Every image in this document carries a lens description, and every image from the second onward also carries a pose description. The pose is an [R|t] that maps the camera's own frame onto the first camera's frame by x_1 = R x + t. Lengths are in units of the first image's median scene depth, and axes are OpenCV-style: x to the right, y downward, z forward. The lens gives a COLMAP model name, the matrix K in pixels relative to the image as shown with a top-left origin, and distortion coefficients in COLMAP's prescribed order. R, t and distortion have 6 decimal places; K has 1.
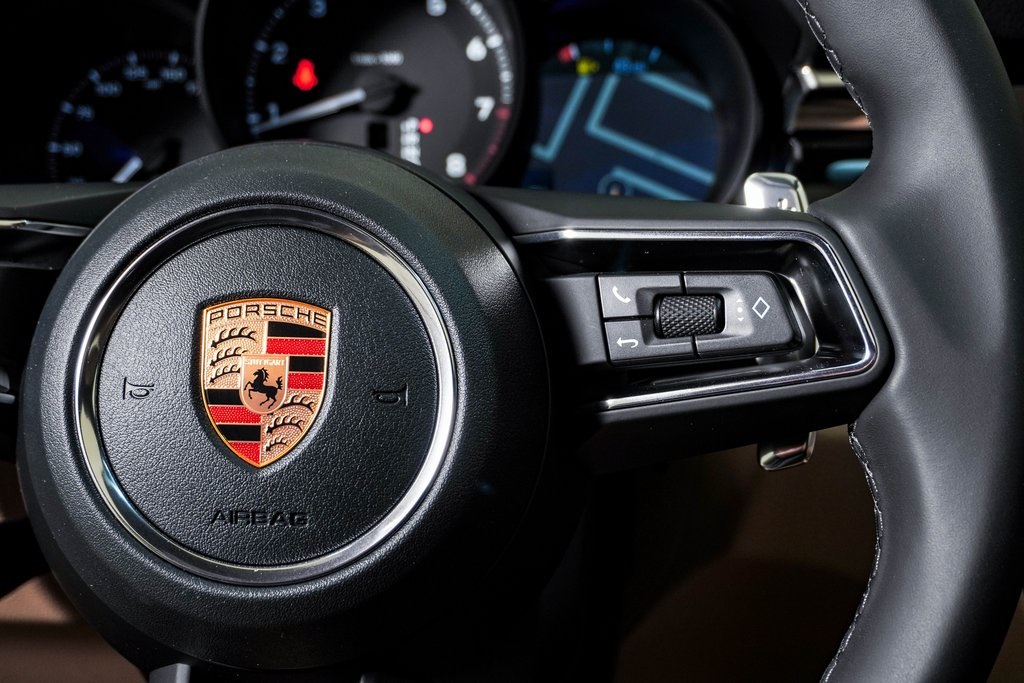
lens RADIAL K [[1503.7, 0, 552.7], [0, 1503.7, 342.1], [0, 0, 1]] dist [-0.026324, -0.040376]
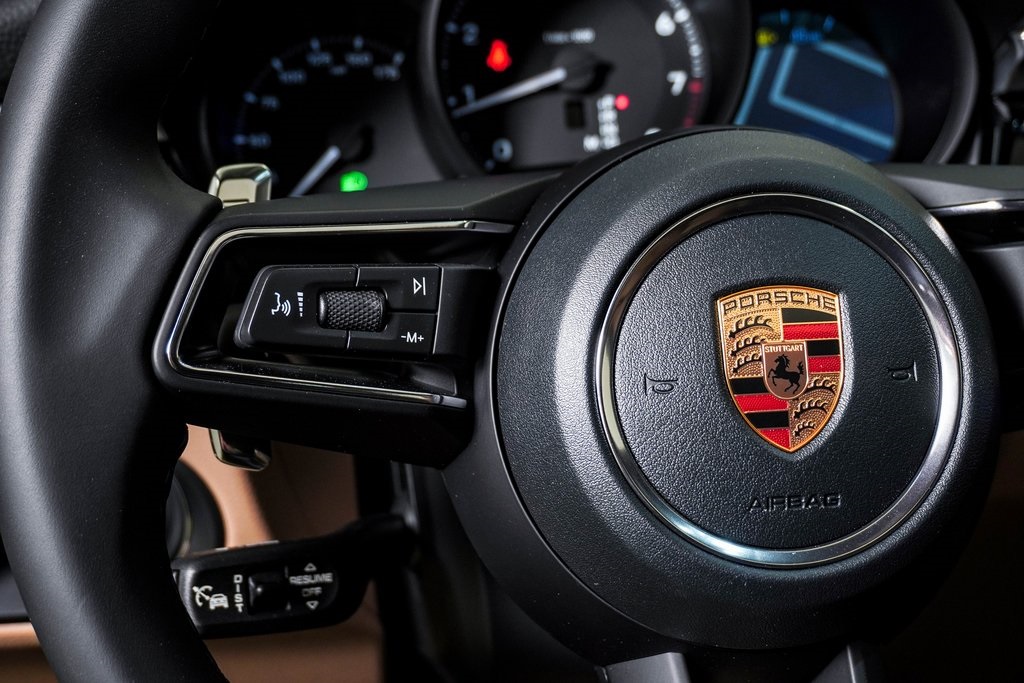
lens RADIAL K [[1502.5, 0, 512.0], [0, 1502.5, 341.5], [0, 0, 1]] dist [-0.001555, -0.043176]
pose [[0.982811, -0.068008, 0.171634, -0.542321], [0.063059, 0.997426, 0.034135, -0.037482], [-0.173513, -0.022725, 0.984569, 0.032696]]
